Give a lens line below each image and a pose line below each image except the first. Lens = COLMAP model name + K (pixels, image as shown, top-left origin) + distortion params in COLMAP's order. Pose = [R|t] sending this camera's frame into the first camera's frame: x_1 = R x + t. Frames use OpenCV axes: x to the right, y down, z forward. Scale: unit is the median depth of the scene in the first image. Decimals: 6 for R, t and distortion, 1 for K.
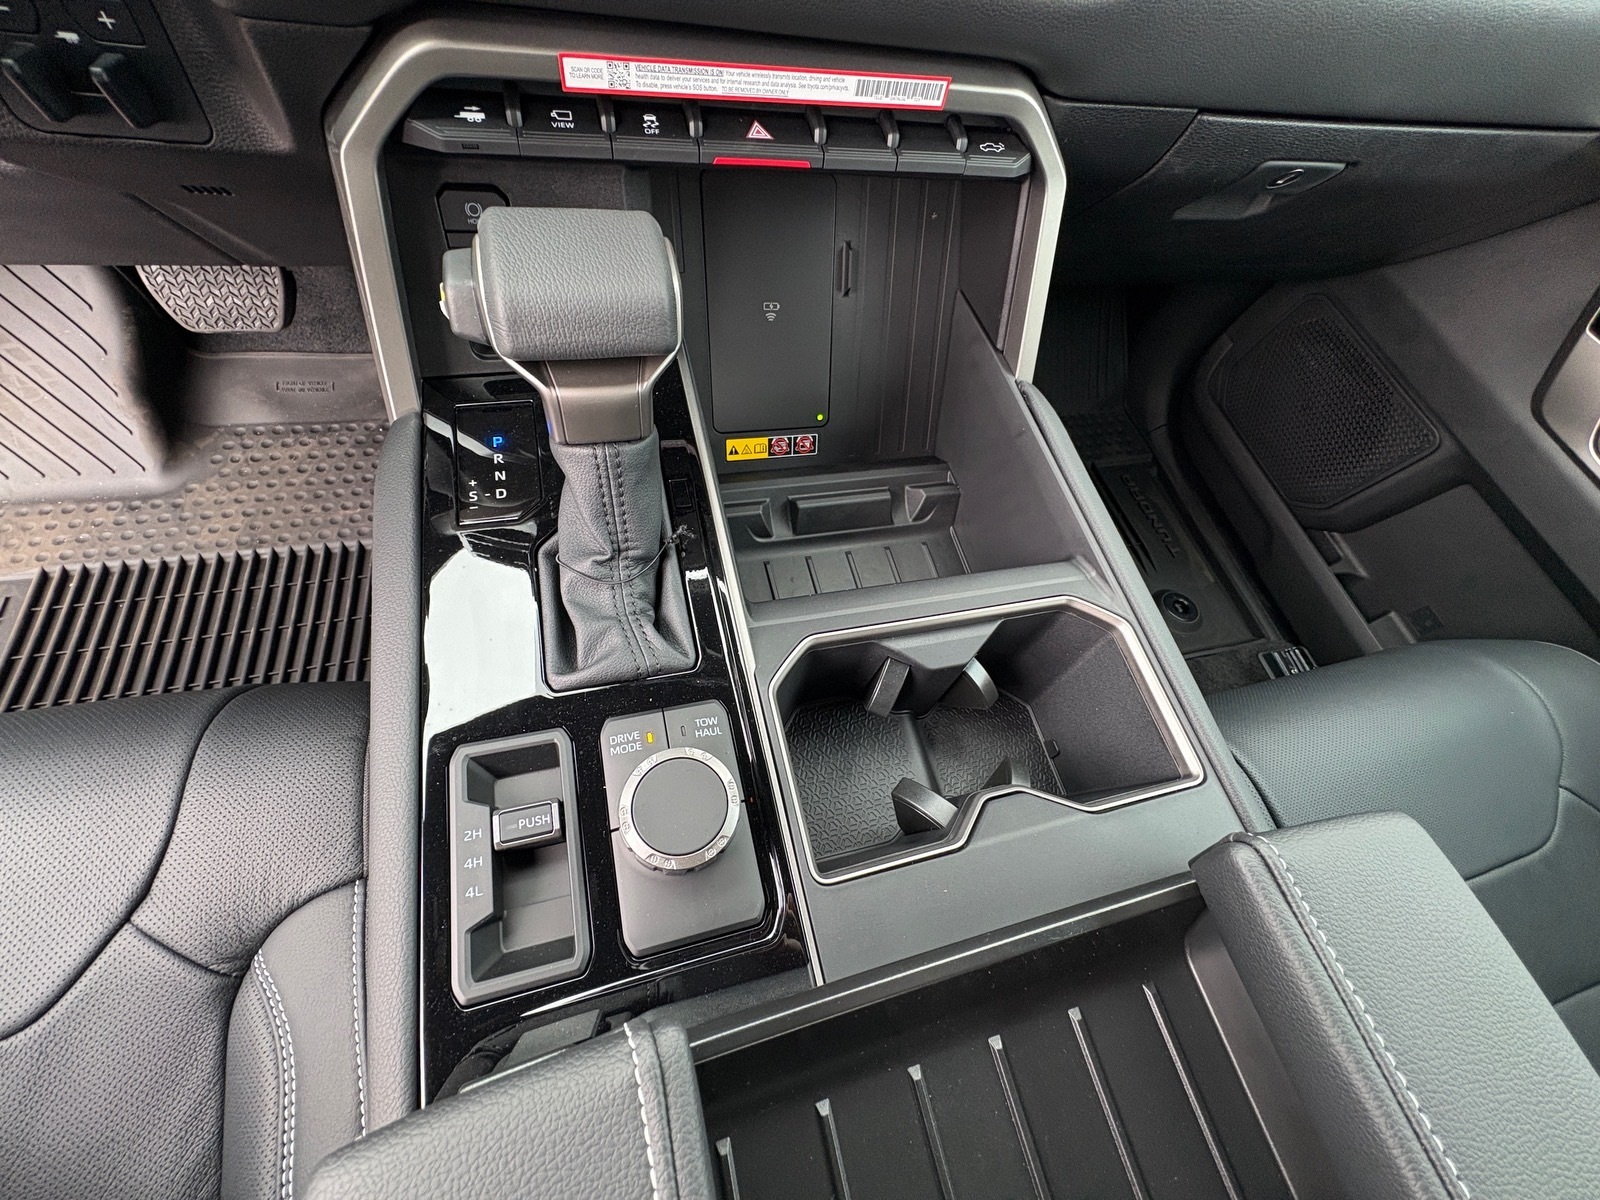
lens RADIAL K [[638.3, 0, 800.0], [0, 638.3, 600.0], [0, 0, 1]] dist [0.001395, -0.000129]
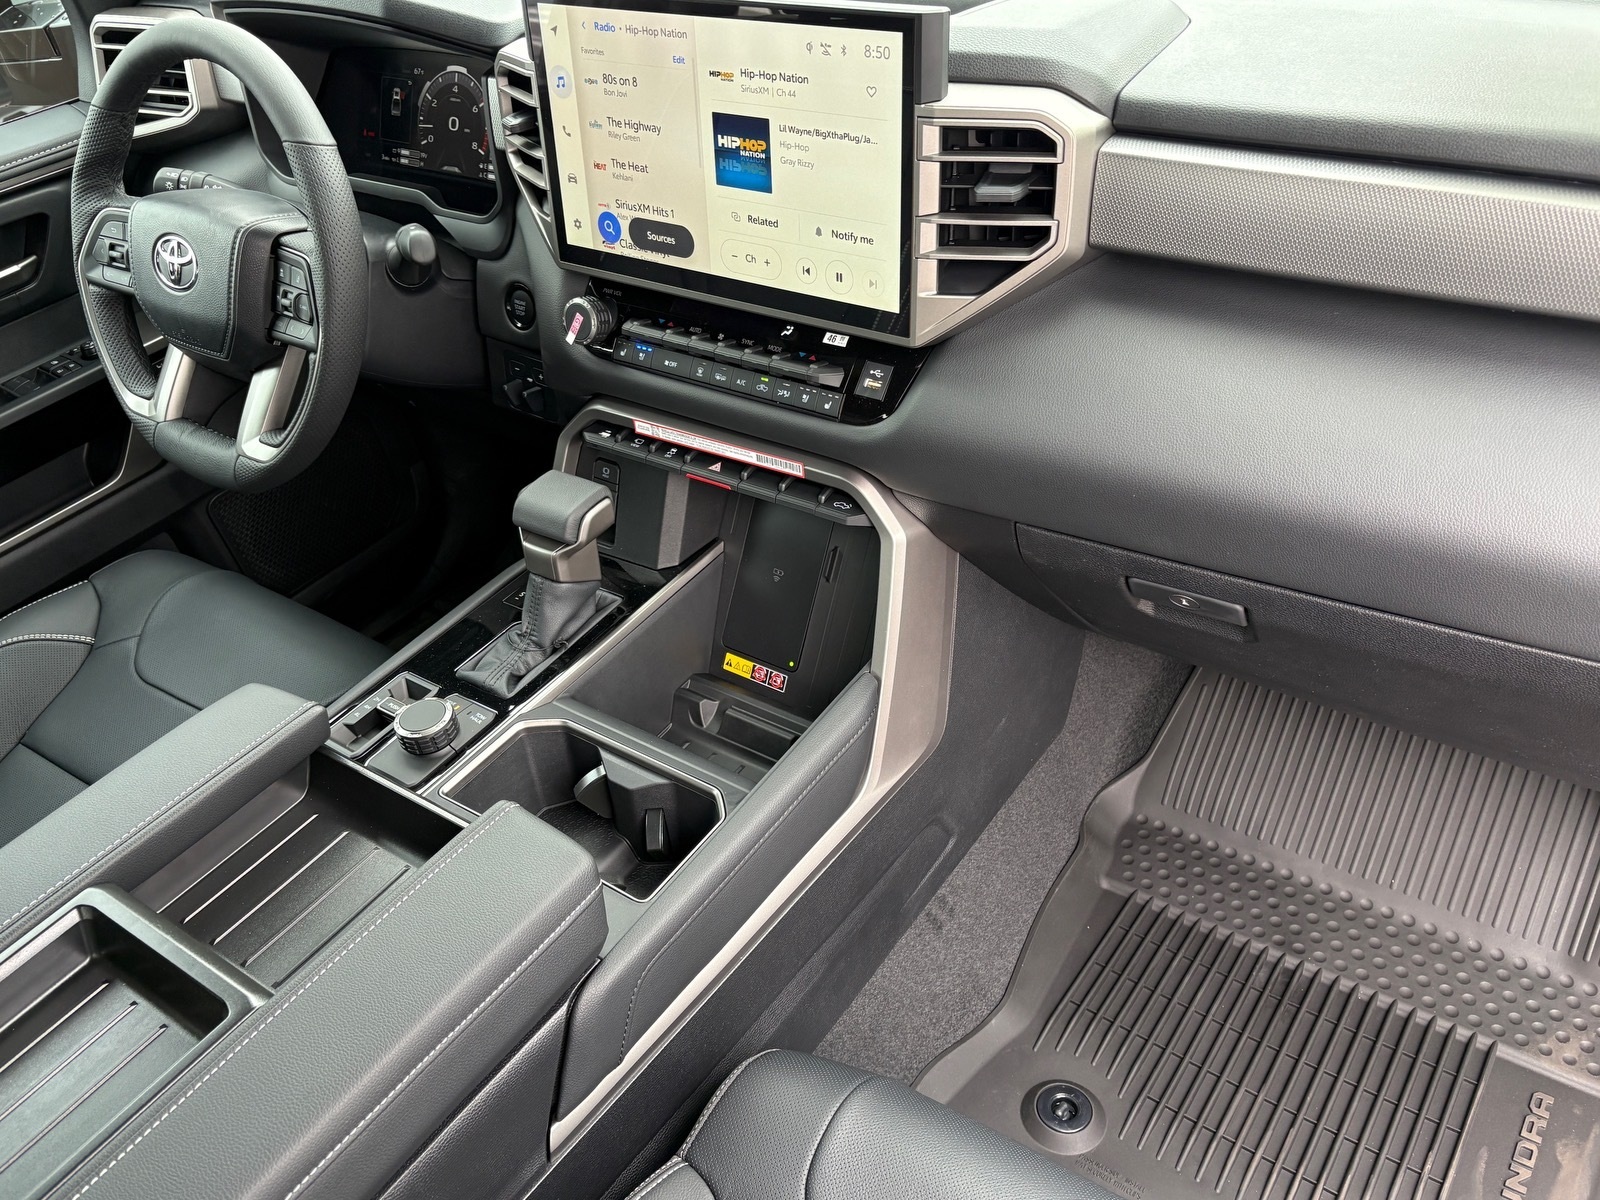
lens RADIAL K [[1296.9, 0, 800.0], [0, 1296.9, 600.0], [0, 0, 1]] dist [0.015428, -0.011030]
pose [[0.617401, 0.266452, -0.740148, 2.396861], [-0.561956, 0.807798, -0.177954, 0.055923], [0.550474, 0.525800, 0.648469, -0.842488]]
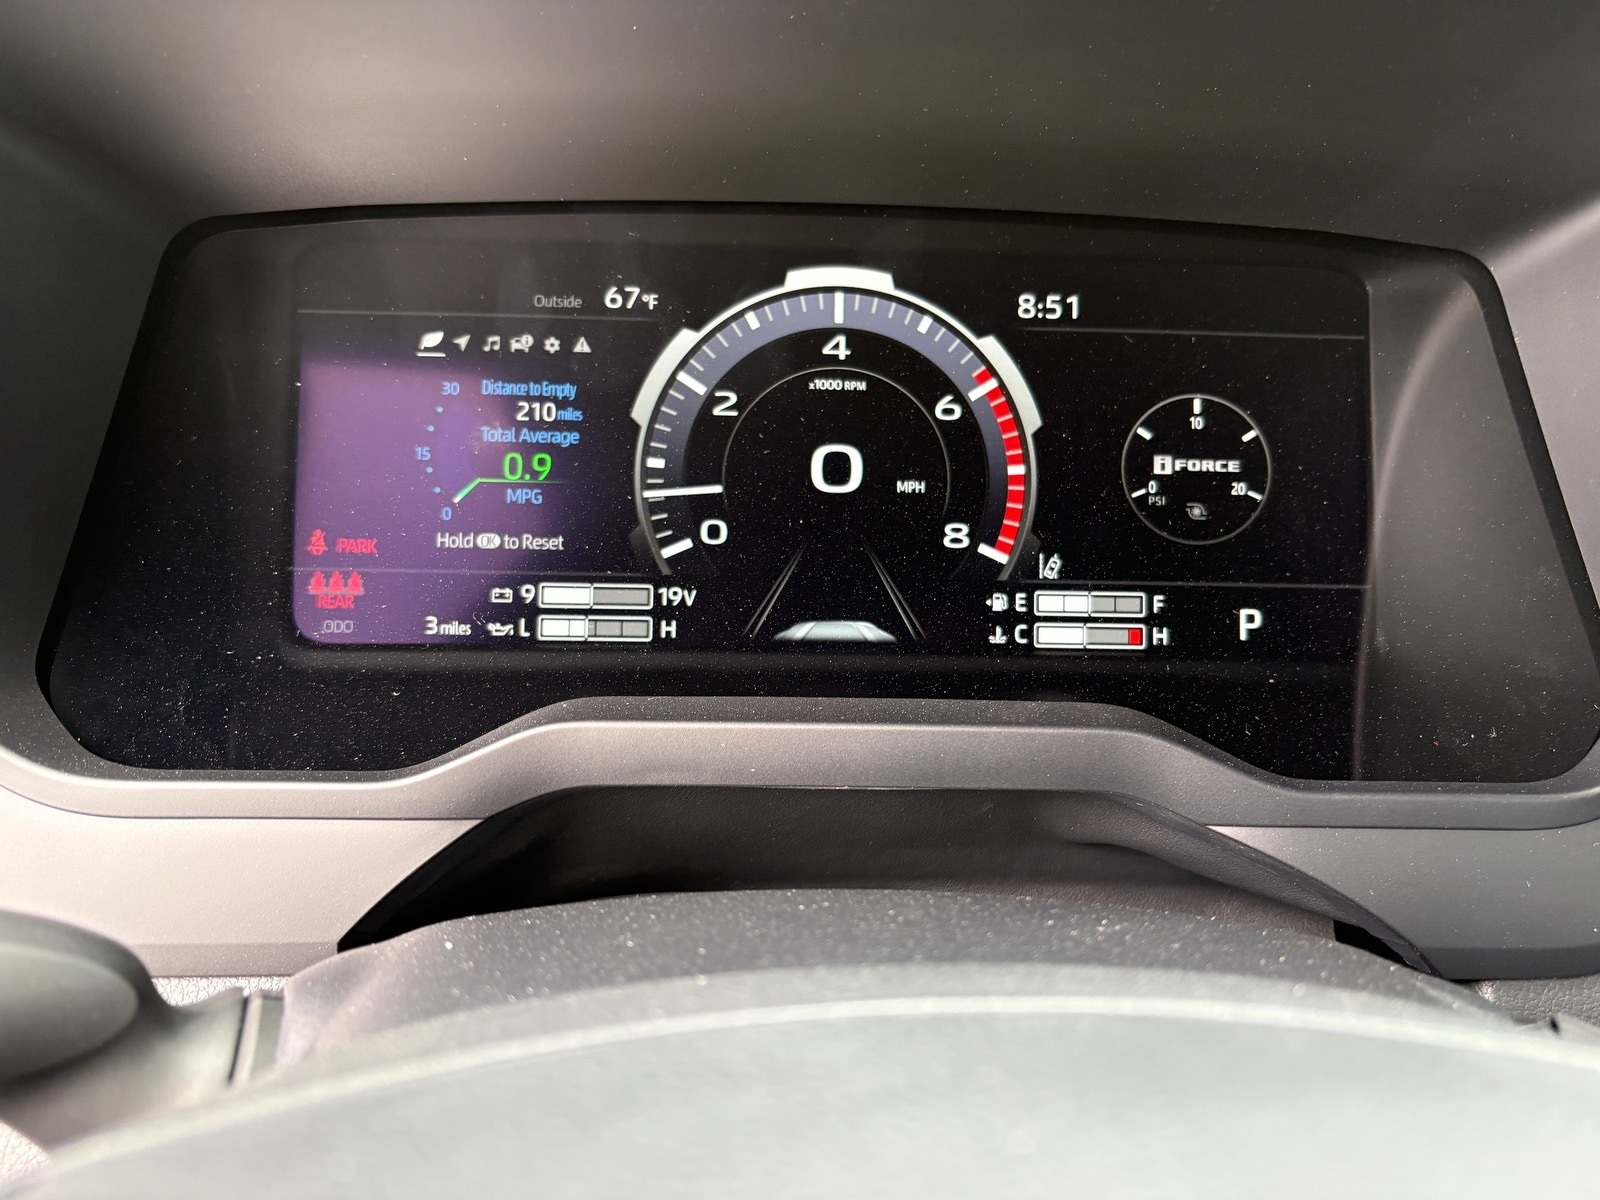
lens RADIAL K [[1214.1, 0, 800.0], [0, 1214.1, 600.0], [0, 0, 1]] dist [0.002533, 0.000447]
pose [[0.966294, -0.053205, -0.251882, -1.194129], [-0.119187, 0.774781, -0.620893, -0.501100], [0.228188, 0.629986, 0.742326, -0.315976]]
